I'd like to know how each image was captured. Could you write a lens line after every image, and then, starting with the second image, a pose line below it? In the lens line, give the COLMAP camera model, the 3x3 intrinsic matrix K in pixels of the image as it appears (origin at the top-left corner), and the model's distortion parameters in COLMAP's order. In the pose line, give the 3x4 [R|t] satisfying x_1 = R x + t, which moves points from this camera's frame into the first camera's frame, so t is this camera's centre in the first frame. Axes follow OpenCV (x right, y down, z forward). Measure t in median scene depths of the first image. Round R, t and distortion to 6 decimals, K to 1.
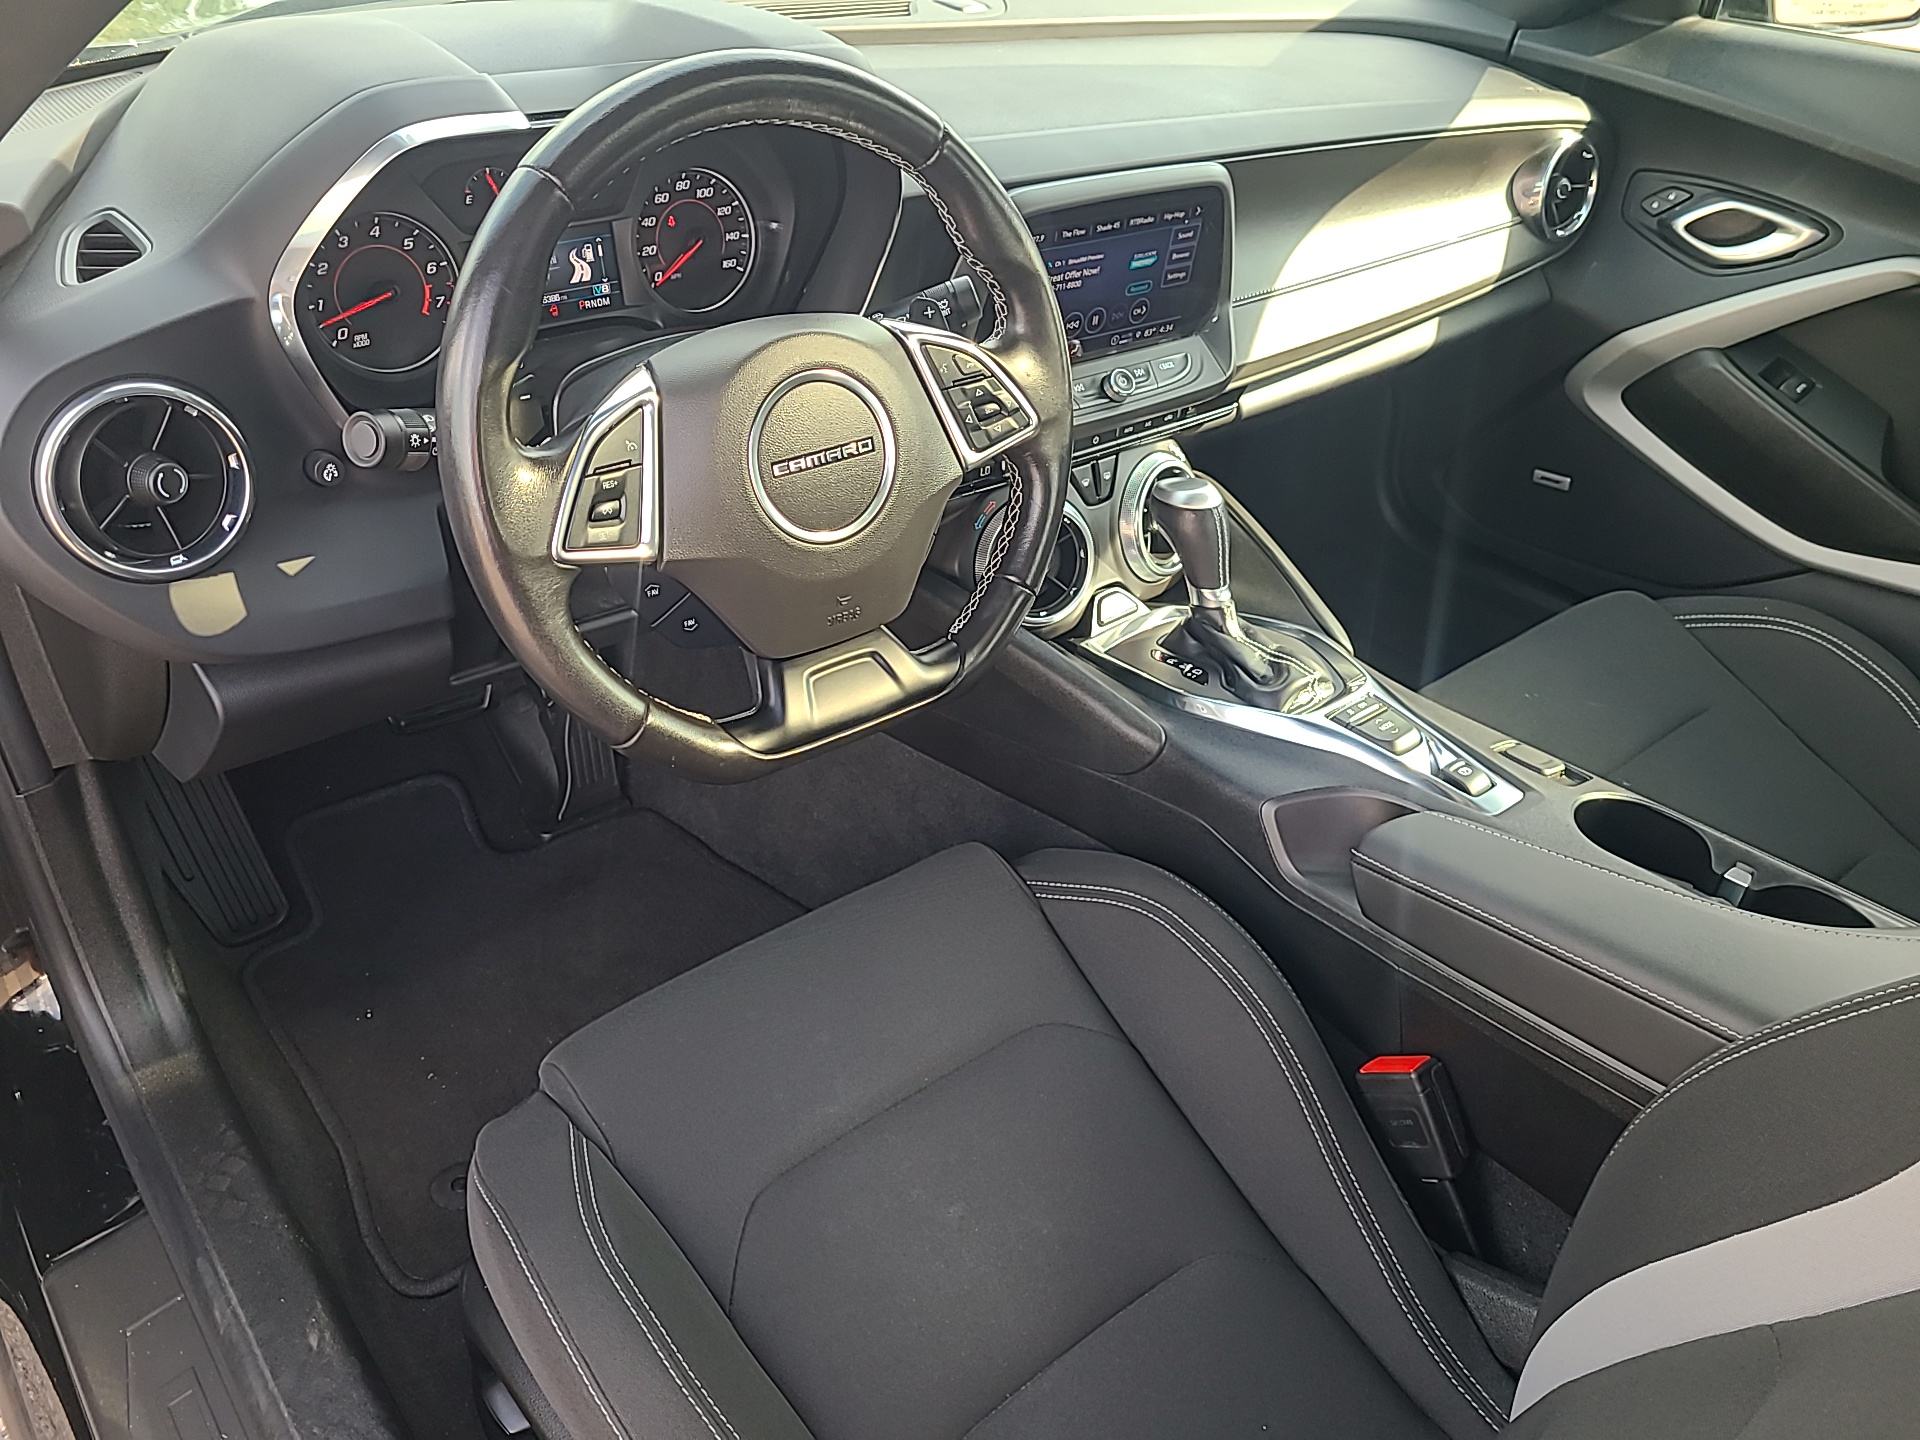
lens RADIAL K [[1447.5, 0, 961.5], [0, 1447.5, 771.9], [0, 0, 1]] dist [-0.001443, -0.004915]
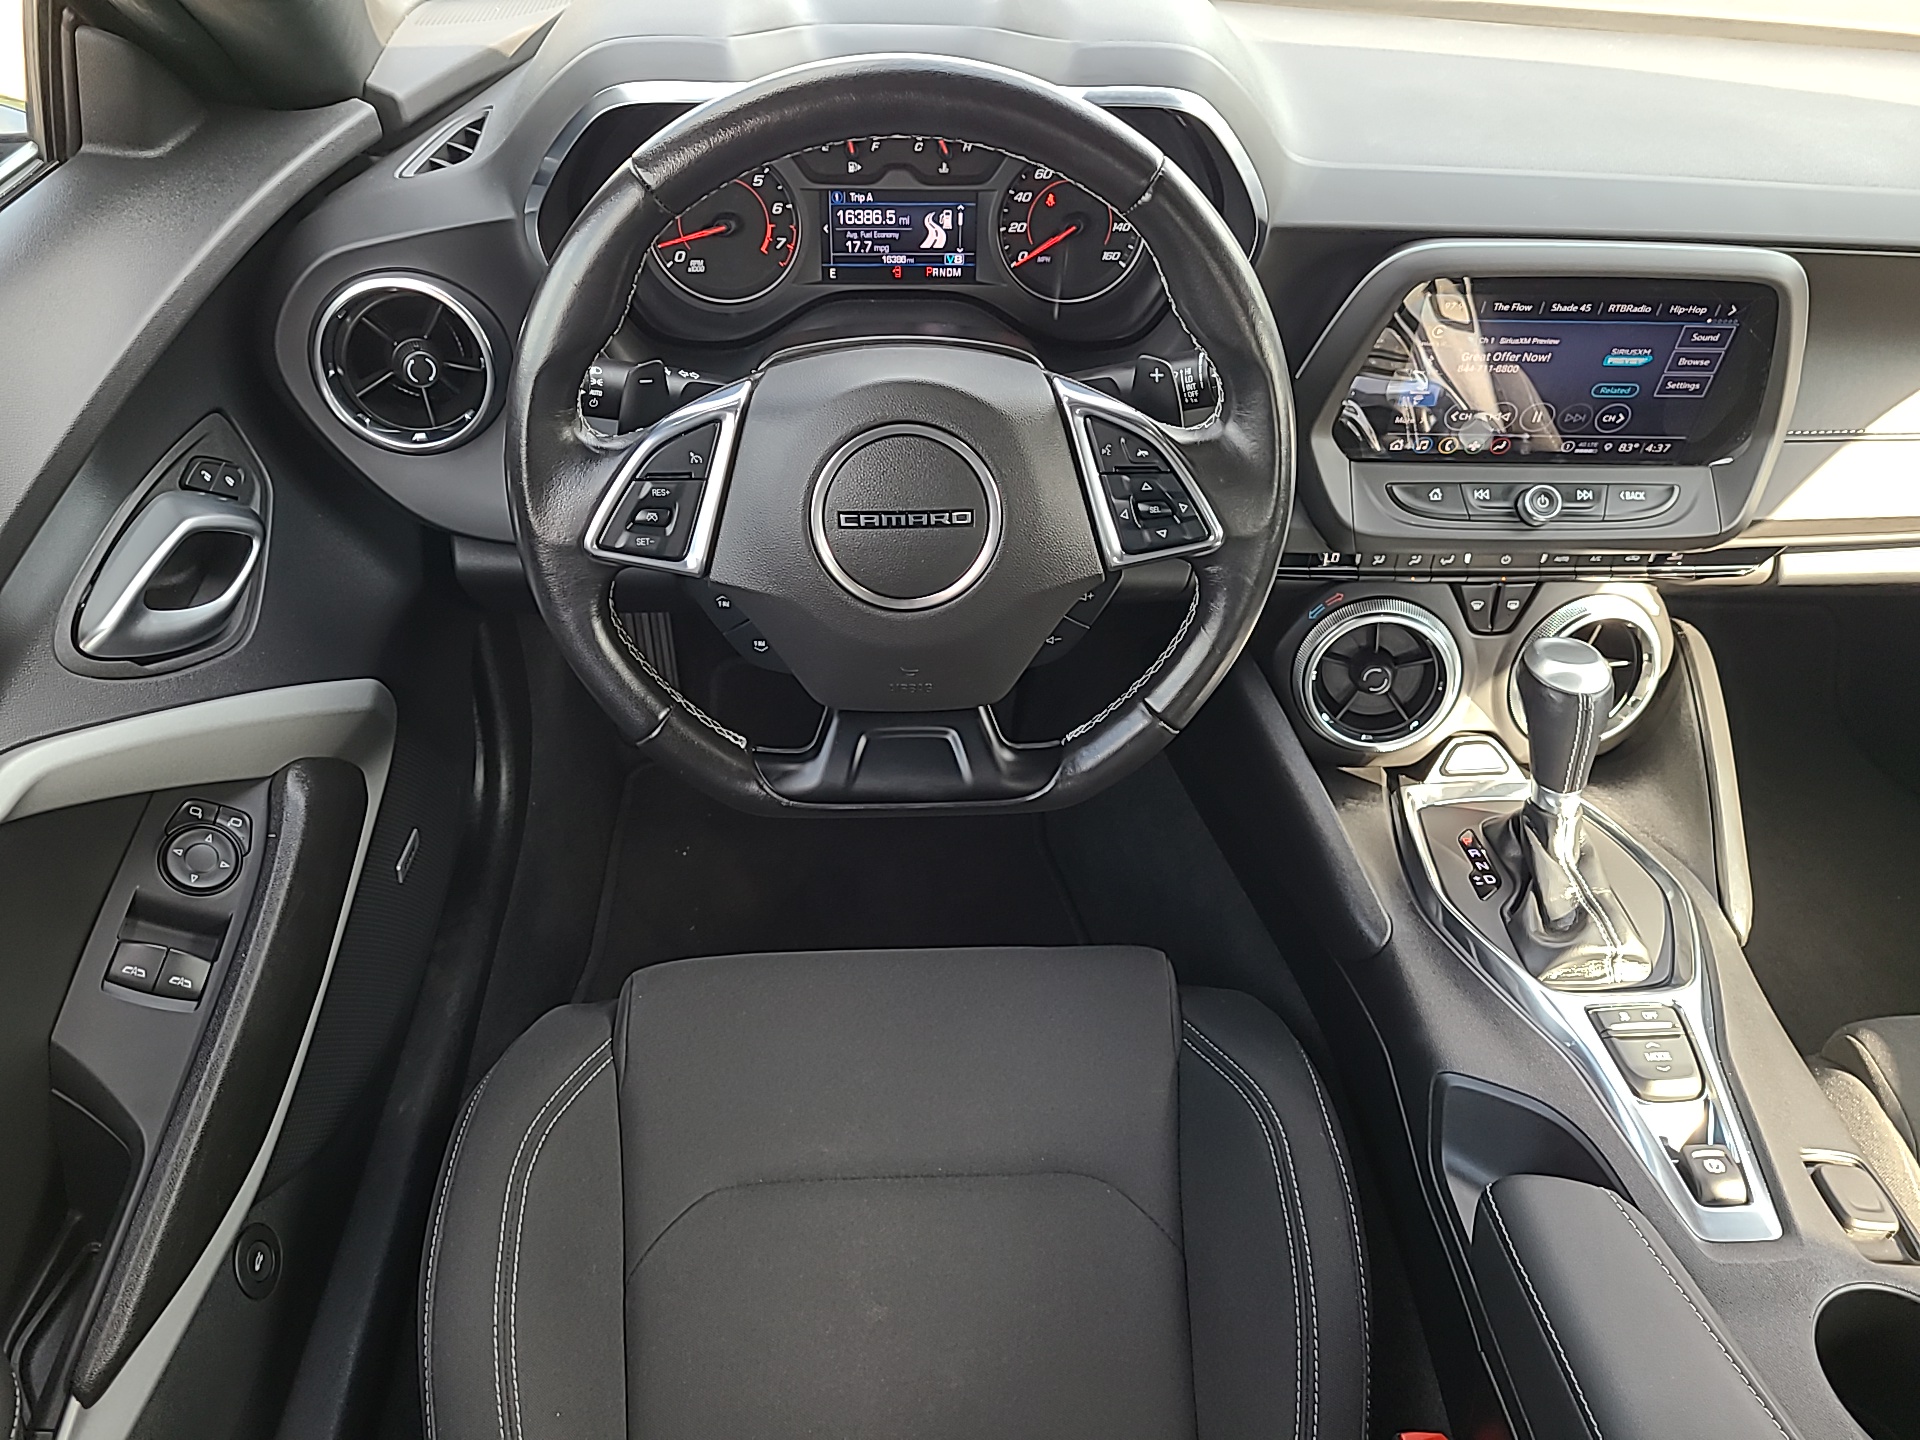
lens RADIAL K [[1447.5, 0, 961.5], [0, 1447.5, 771.9], [0, 0, 1]] dist [-0.001443, -0.004915]
pose [[0.806091, 0.370486, -0.461473, 0.309847], [-0.333483, 0.928565, 0.162962, -0.177309], [0.488883, 0.022532, 0.872058, 0.187888]]
